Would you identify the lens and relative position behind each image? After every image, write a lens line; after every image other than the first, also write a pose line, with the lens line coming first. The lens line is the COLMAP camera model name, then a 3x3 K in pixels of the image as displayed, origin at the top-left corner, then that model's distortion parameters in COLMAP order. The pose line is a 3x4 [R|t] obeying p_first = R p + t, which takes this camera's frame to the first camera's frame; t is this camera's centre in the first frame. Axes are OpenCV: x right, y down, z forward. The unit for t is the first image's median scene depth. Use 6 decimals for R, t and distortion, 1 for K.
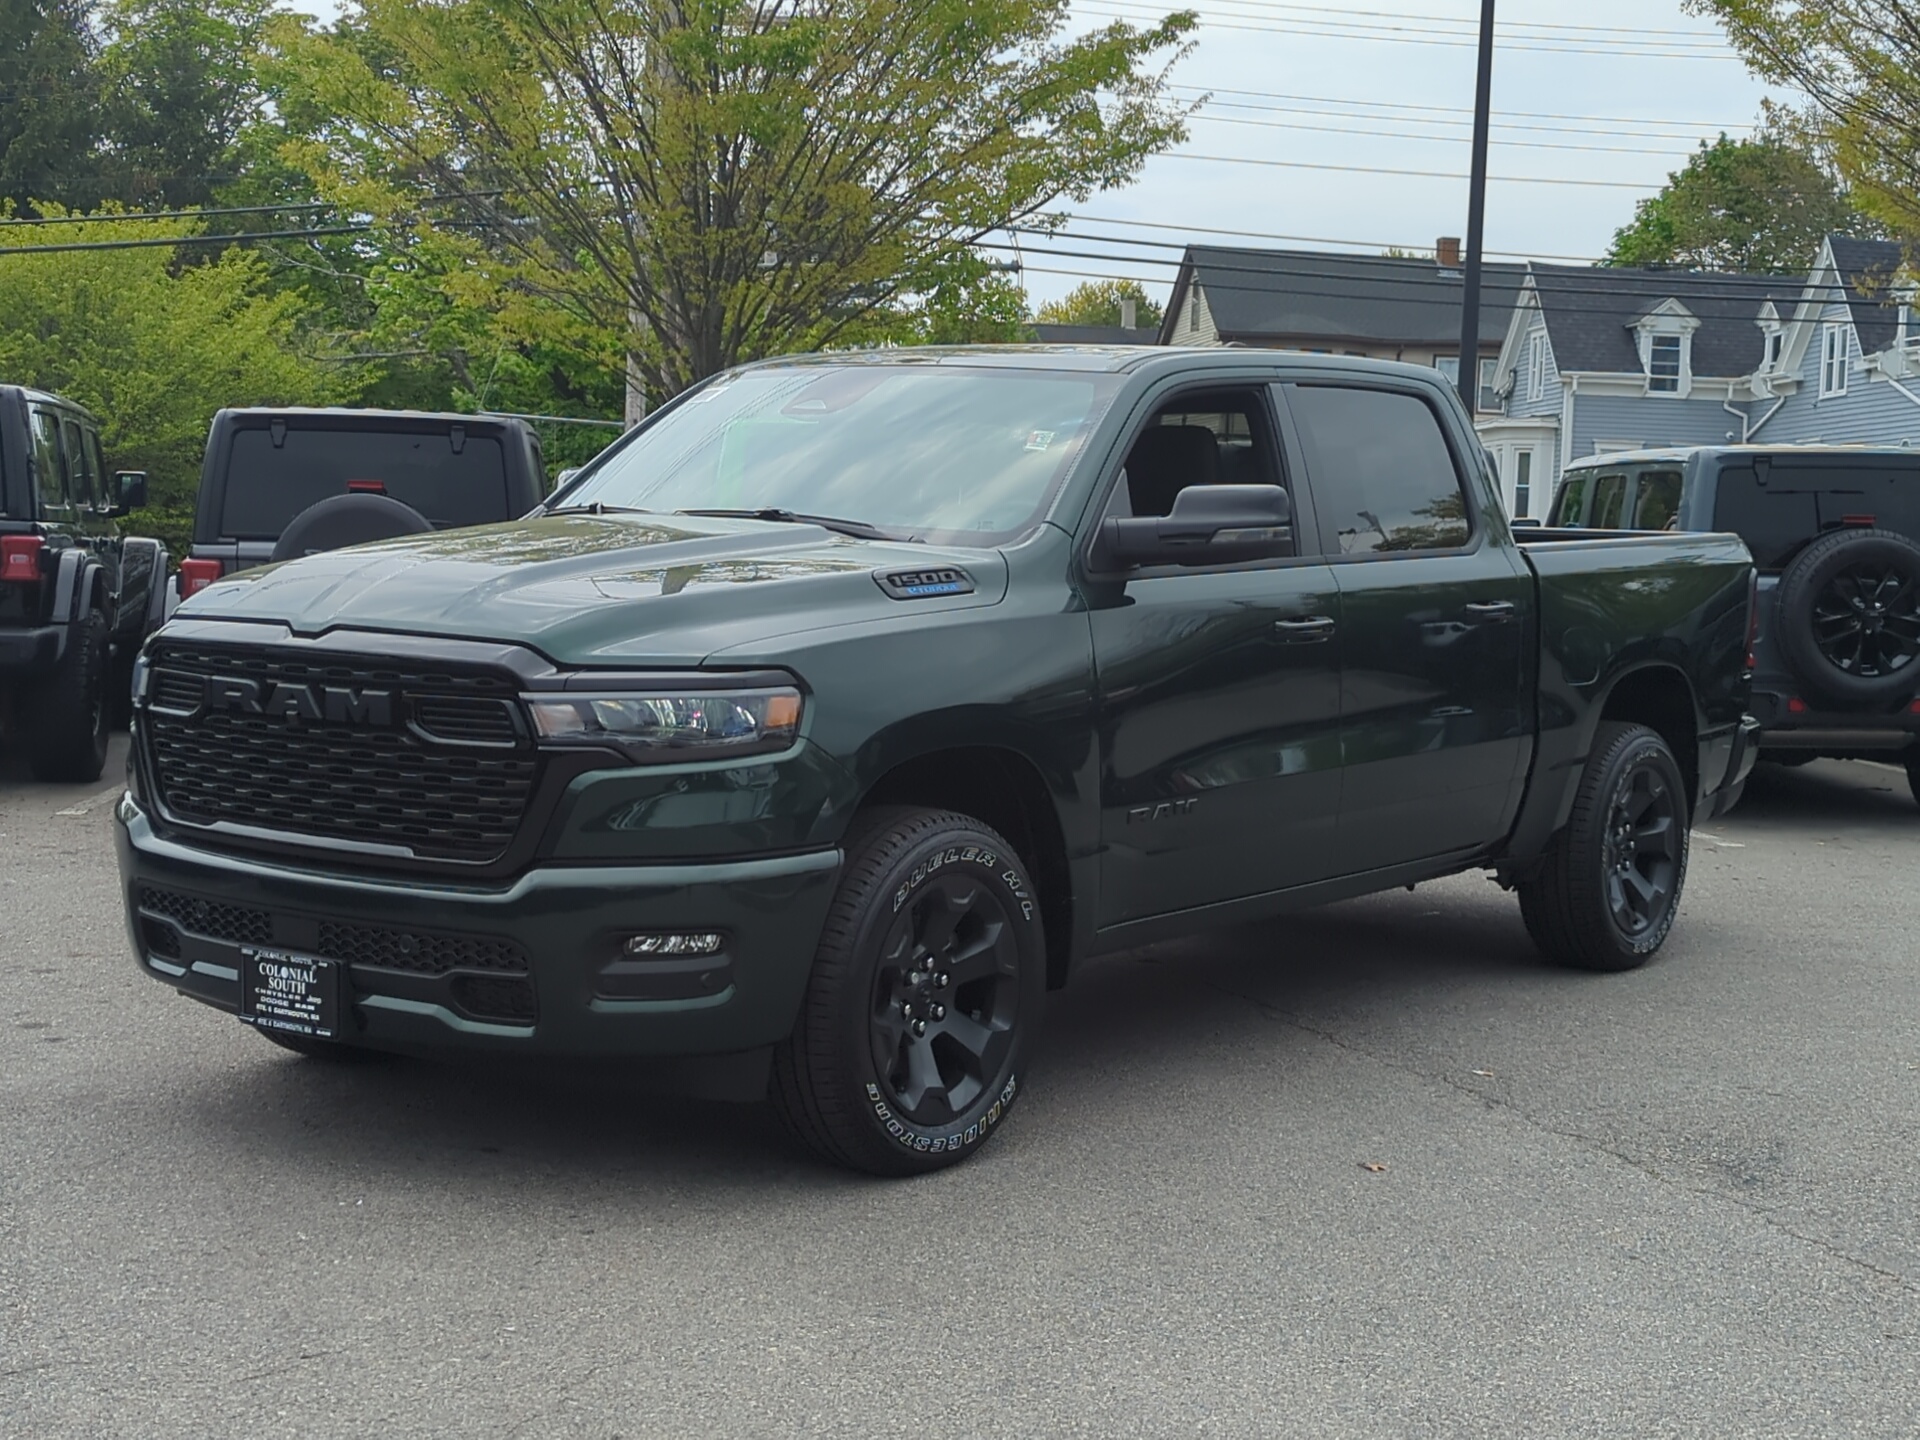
lens RADIAL K [[2794.6, 0, 1078.5], [0, 2794.6, 699.5], [0, 0, 1]] dist [0.121173, 0.000000]
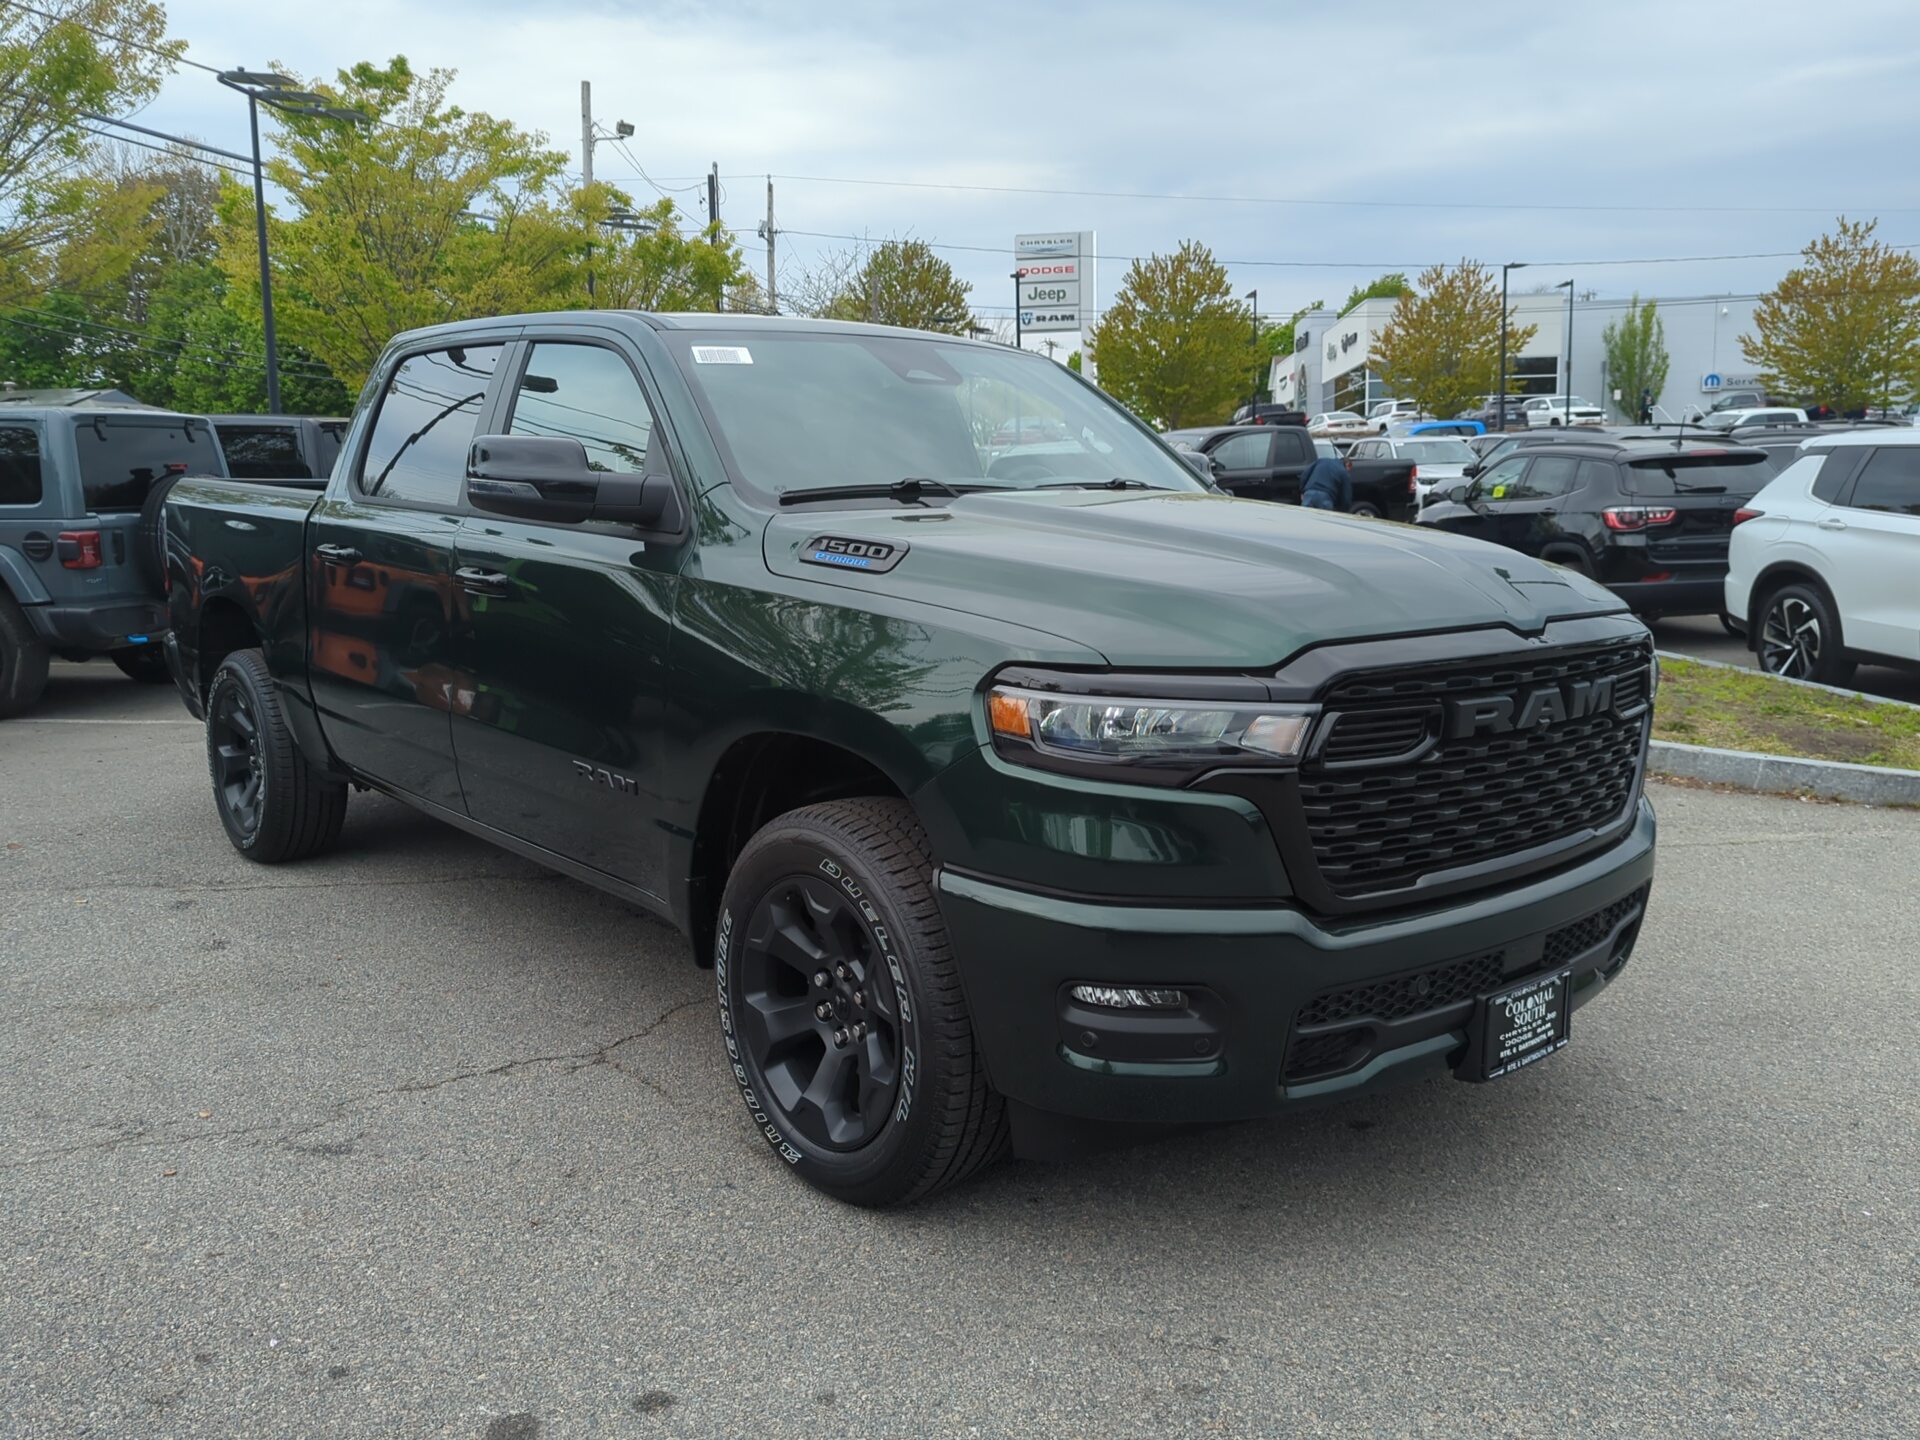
lens RADIAL K [[1556.7, 0, 954.2], [0, 1556.7, 708.0], [0, 0, 1]] dist [0.062077, -0.061709]
pose [[0.227524, -0.166489, 0.959434, -0.704725], [0.074642, 0.985359, 0.153287, -0.079290], [-0.970907, 0.036738, 0.236620, 0.935841]]
